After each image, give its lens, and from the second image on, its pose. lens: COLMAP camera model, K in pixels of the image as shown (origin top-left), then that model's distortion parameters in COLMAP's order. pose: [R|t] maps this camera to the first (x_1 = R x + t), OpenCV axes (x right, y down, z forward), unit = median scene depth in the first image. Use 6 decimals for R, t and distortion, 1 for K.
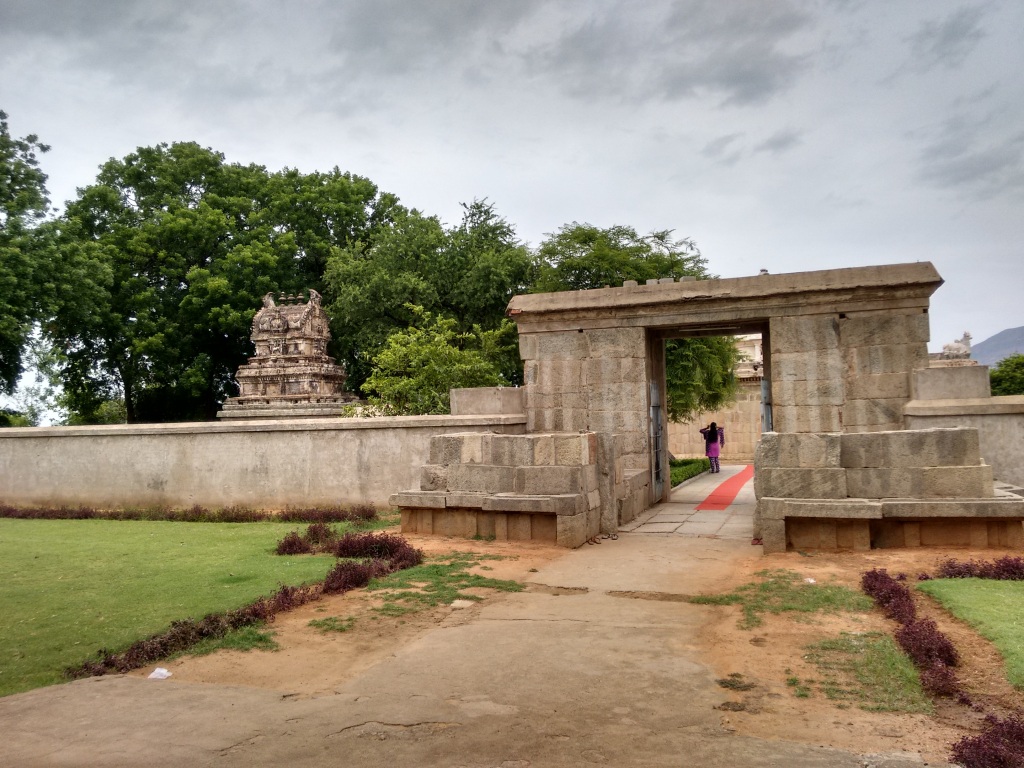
lens RADIAL K [[819.0, 0, 488.5], [0, 819.0, 371.6], [0, 0, 1]] dist [0.075516, -0.064622]
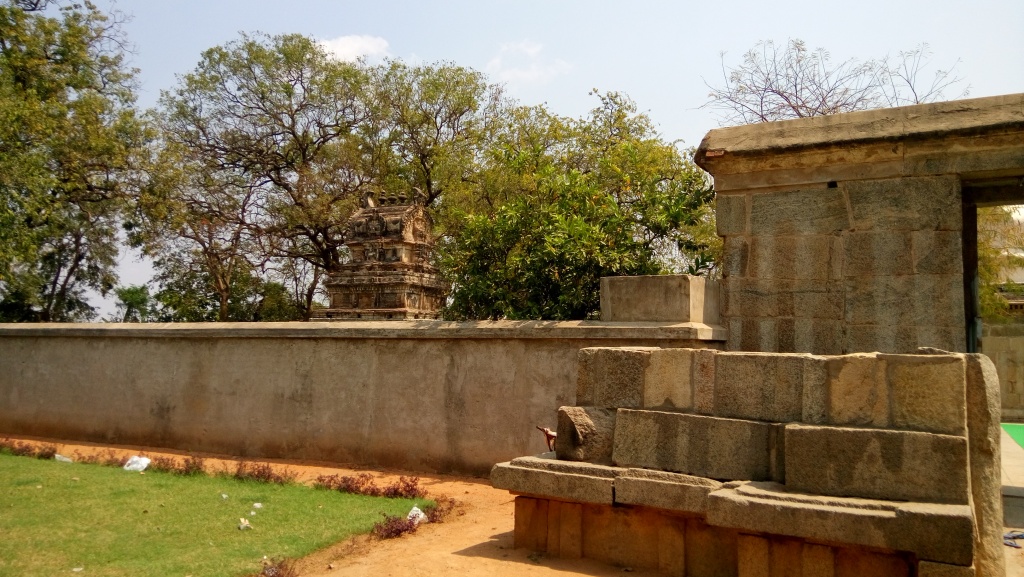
lens RADIAL K [[802.8, 0, 497.1], [0, 802.8, 273.8], [0, 0, 1]] dist [0.080751, -0.096591]
pose [[0.991607, 0.030622, -0.125611, -0.047656], [-0.035525, 0.998684, -0.036982, 0.042477], [0.124313, 0.041134, 0.991390, 0.406292]]
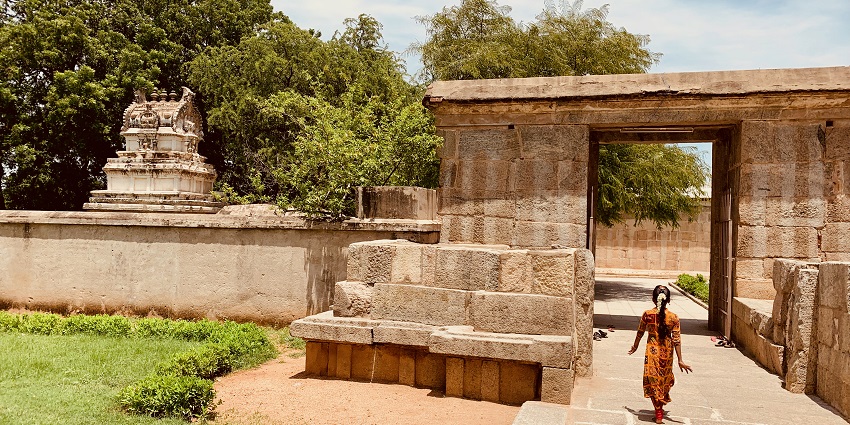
lens RADIAL K [[673.3, 0, 405.6], [0, 673.3, 218.6], [0, 0, 1]] dist [0.062674, -0.066873]
pose [[0.992536, 0.049432, 0.111482, -0.070582], [-0.054579, 0.997557, 0.043597, 0.021132], [-0.109054, -0.049356, 0.992810, 0.308622]]
